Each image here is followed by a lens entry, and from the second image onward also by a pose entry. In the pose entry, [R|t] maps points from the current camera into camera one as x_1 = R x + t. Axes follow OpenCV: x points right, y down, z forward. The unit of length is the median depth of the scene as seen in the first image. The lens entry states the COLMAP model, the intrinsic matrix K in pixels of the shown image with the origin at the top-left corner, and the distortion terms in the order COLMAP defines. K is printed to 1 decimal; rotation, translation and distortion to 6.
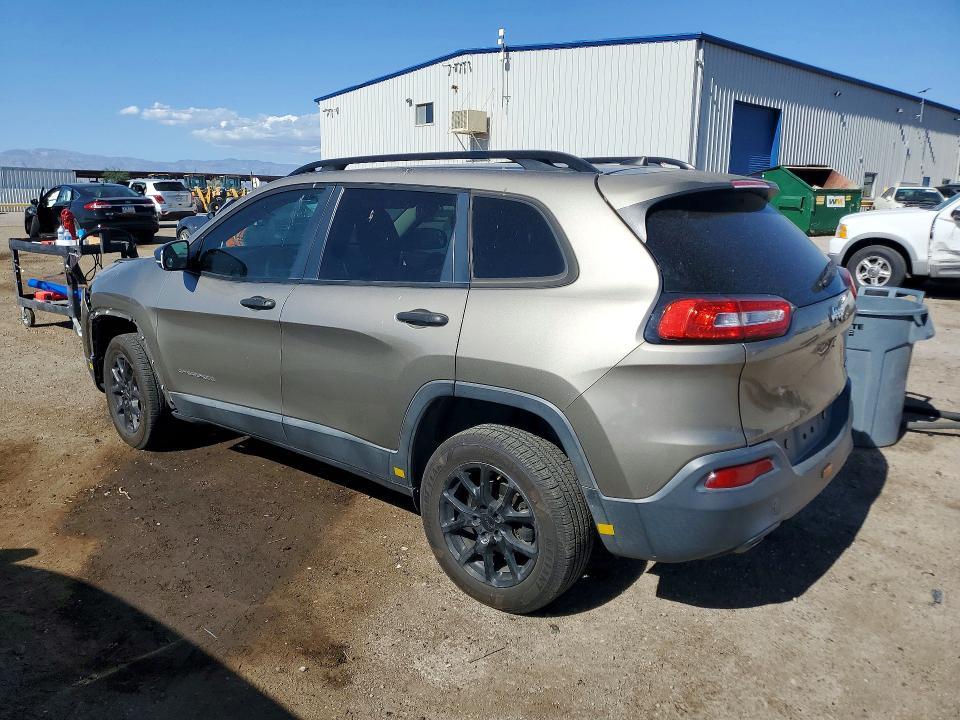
lens RADIAL K [[765.8, 0, 476.2], [0, 765.8, 357.8], [0, 0, 1]] dist [0.017783, -0.014127]
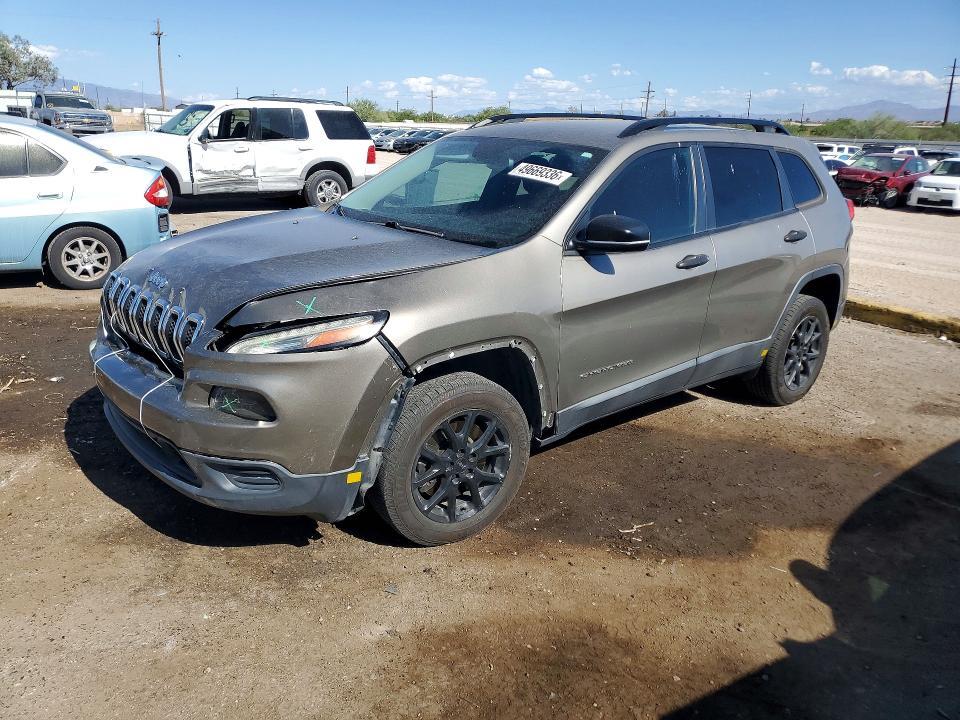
lens RADIAL K [[765.8, 0, 475.5], [0, 765.8, 358.4], [0, 0, 1]] dist [0.017783, -0.014127]
pose [[0.164926, -0.293384, 0.941661, -1.445382], [0.184868, 0.947010, 0.262672, -0.293250], [-0.968826, 0.130761, 0.210424, 1.157372]]
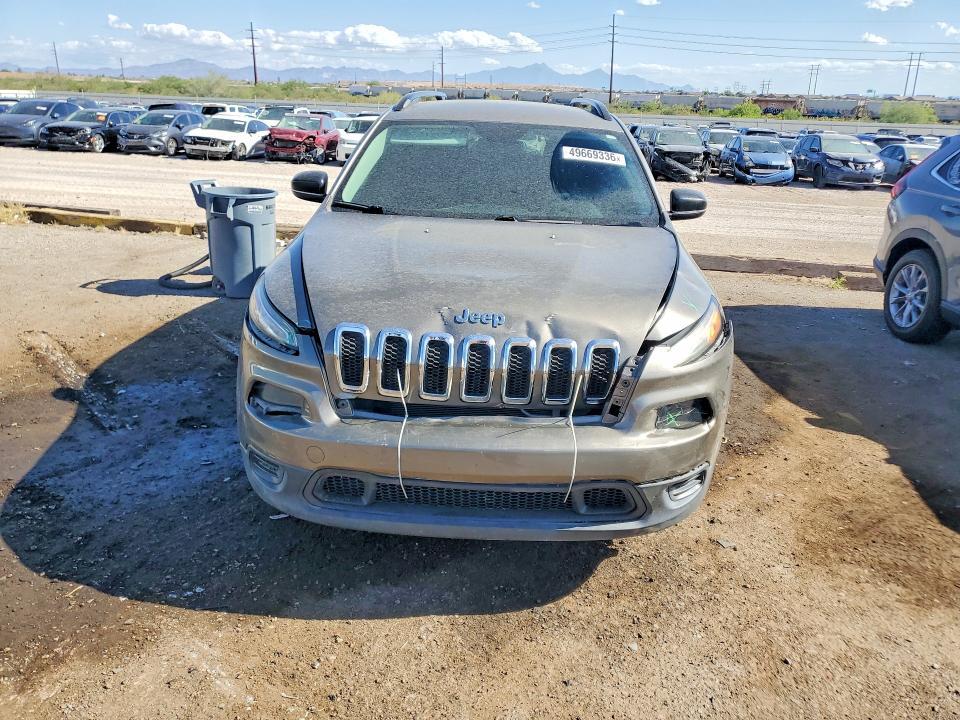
lens RADIAL K [[765.8, 0, 488.5], [0, 765.8, 355.1], [0, 0, 1]] dist [0.017783, -0.014127]
pose [[-0.615494, -0.275204, 0.738532, -1.192092], [0.127575, 0.889909, 0.437934, -0.498254], [-0.777748, 0.363764, -0.512625, 2.080476]]
